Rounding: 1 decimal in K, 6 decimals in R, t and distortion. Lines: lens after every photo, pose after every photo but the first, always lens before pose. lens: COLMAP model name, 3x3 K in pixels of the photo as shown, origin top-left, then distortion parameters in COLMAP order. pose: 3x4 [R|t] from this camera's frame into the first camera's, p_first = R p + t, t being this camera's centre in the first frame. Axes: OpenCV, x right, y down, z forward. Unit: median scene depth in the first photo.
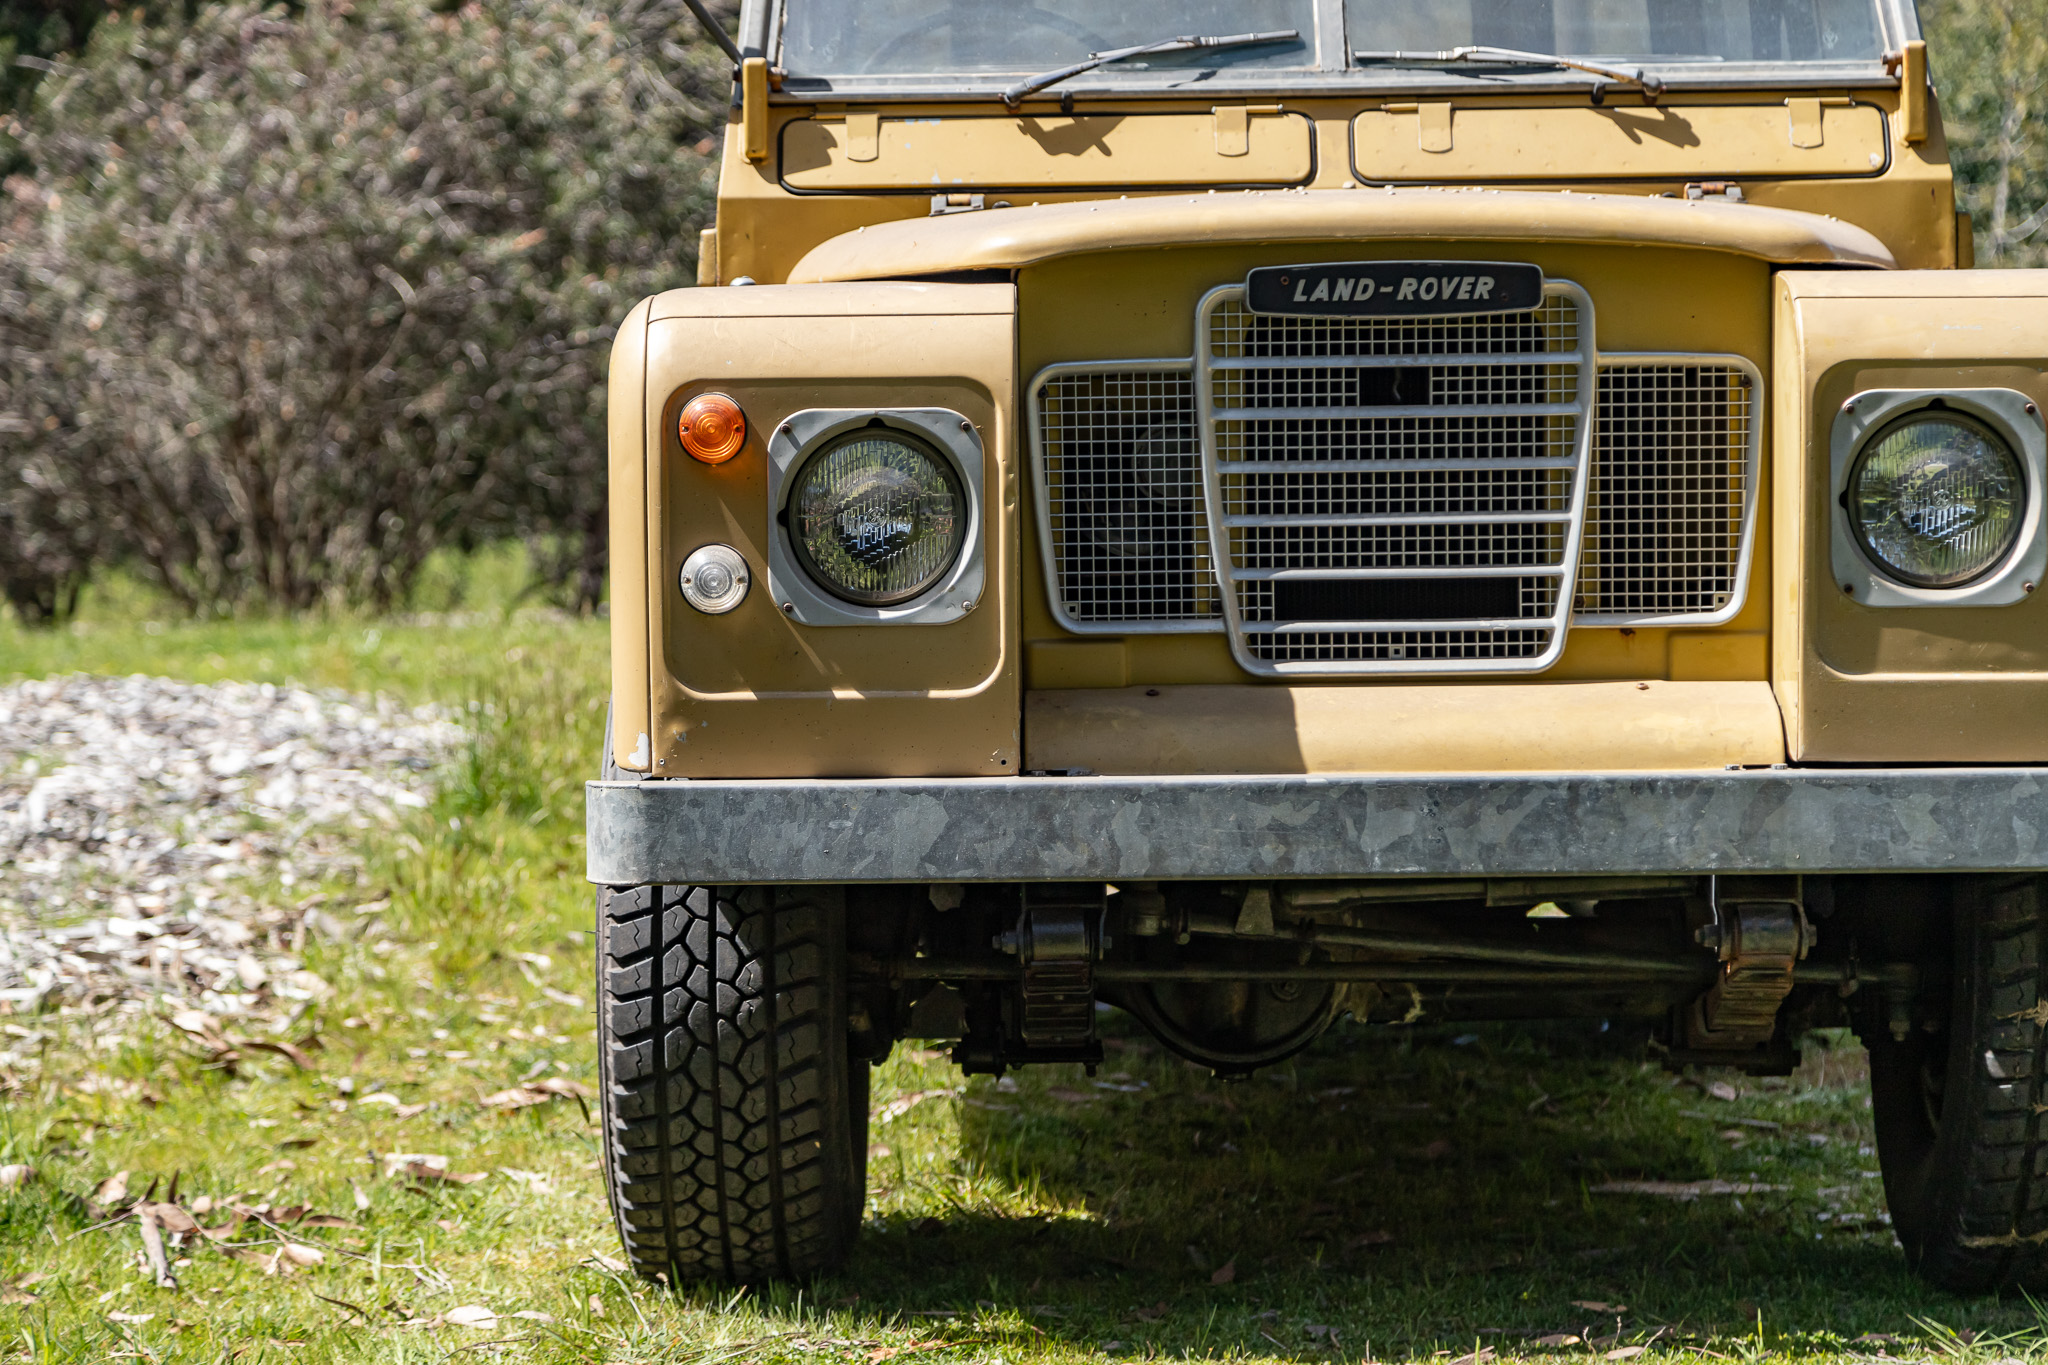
lens RADIAL K [[4927.0, 0, 1024.0], [0, 4927.0, 682.5], [0, 0, 1]] dist [0.035997, -0.093579]
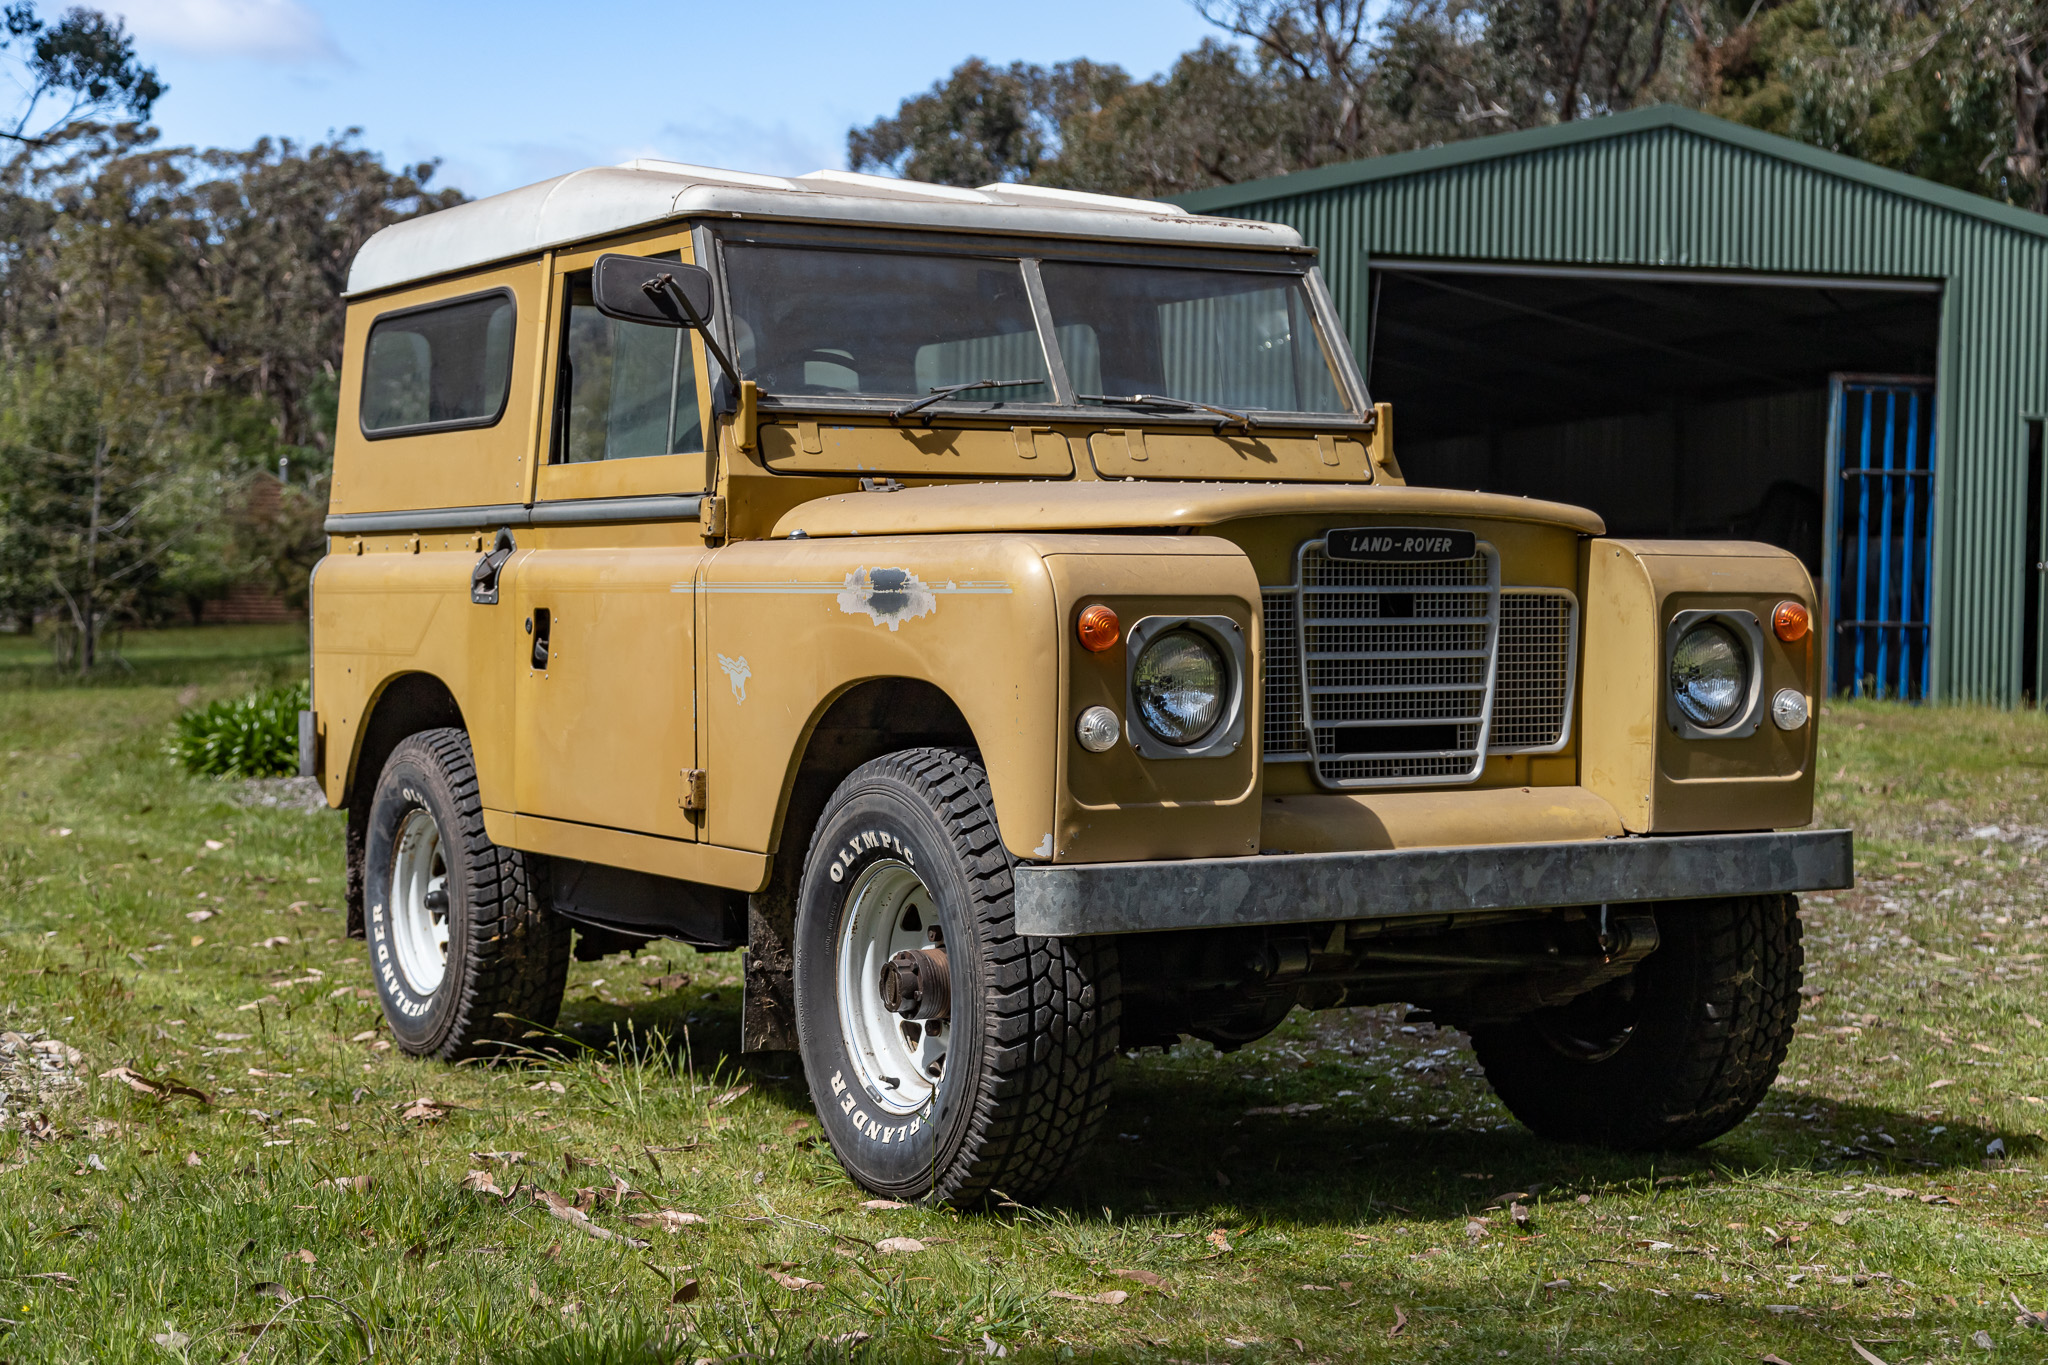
lens RADIAL K [[3185.3, 0, 1024.0], [0, 3185.3, 682.5], [0, 0, 1]] dist [0.012395, -0.115812]
pose [[0.866391, -0.002227, 0.499361, -0.544623], [0.023732, 0.999044, -0.036719, -0.000110], [-0.498801, 0.043664, 0.865616, 0.167920]]
